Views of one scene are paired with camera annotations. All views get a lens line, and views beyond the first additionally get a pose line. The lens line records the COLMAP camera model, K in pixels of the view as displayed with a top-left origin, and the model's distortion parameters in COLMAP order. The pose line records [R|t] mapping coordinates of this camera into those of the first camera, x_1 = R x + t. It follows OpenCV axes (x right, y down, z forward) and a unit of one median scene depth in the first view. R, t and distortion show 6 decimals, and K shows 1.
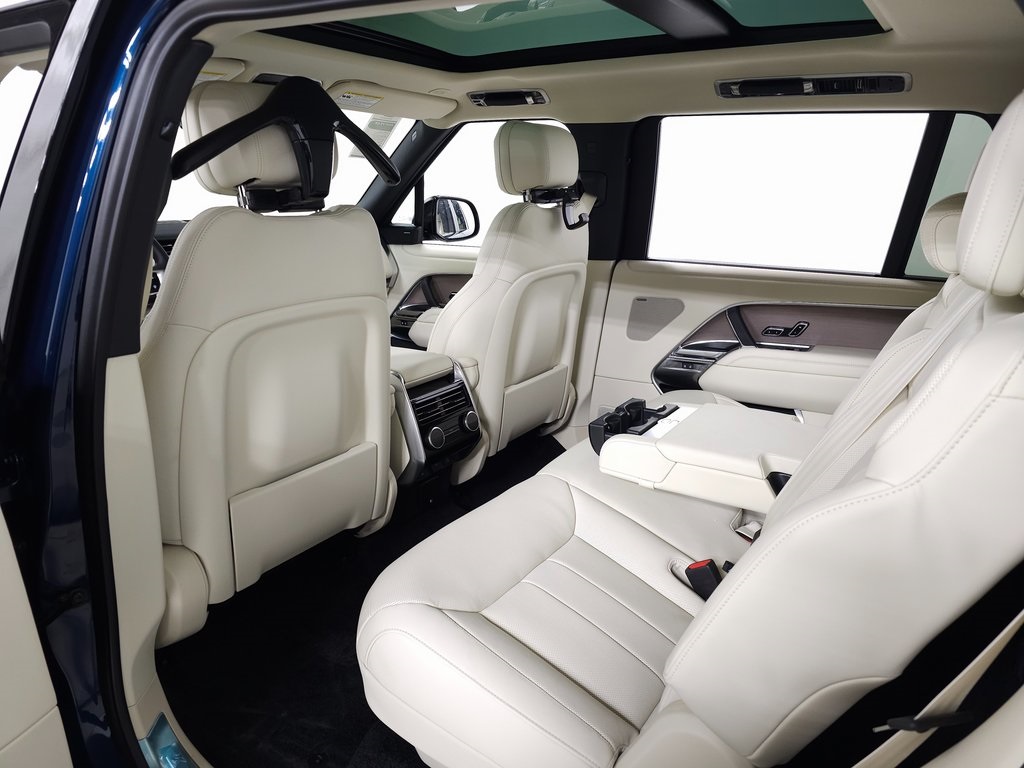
lens RADIAL K [[690.8, 0, 508.4], [0, 690.8, 377.6], [0, 0, 1]] dist [0.057171, -0.070490]
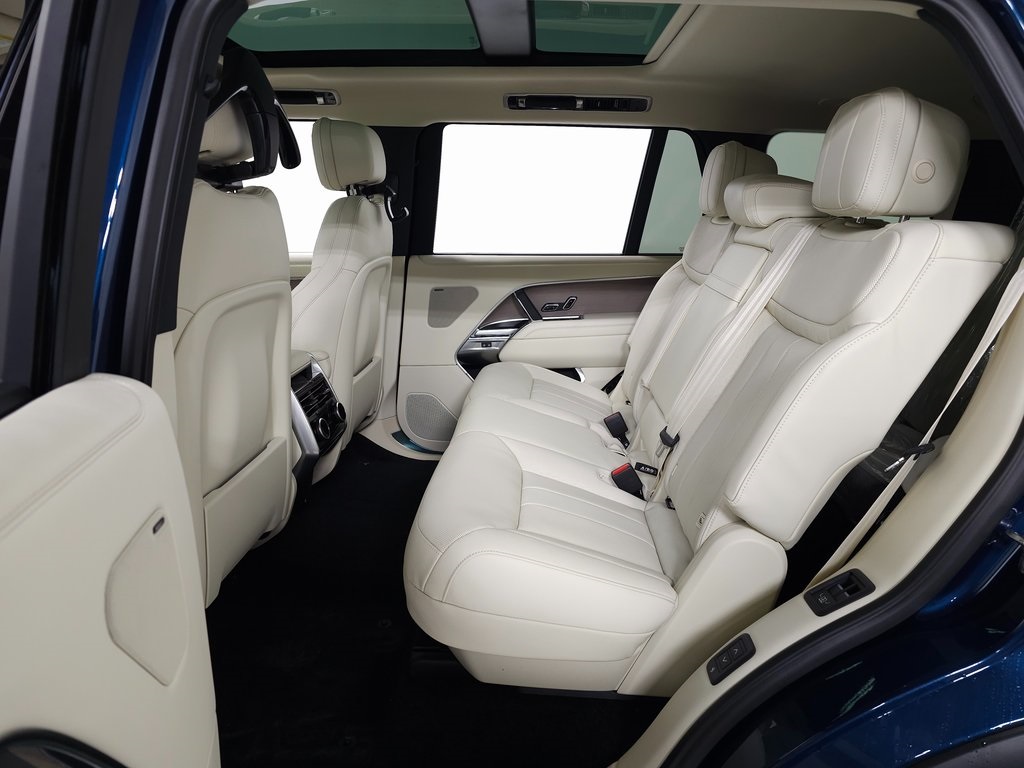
lens RADIAL K [[697.0, 0, 514.8], [0, 697.0, 378.9], [0, 0, 1]] dist [0.058037, -0.057614]
pose [[0.856070, -0.128947, 0.500516, -0.299435], [0.146920, 0.989142, 0.003542, 0.044086], [-0.495538, 0.070504, 0.865720, -0.005791]]
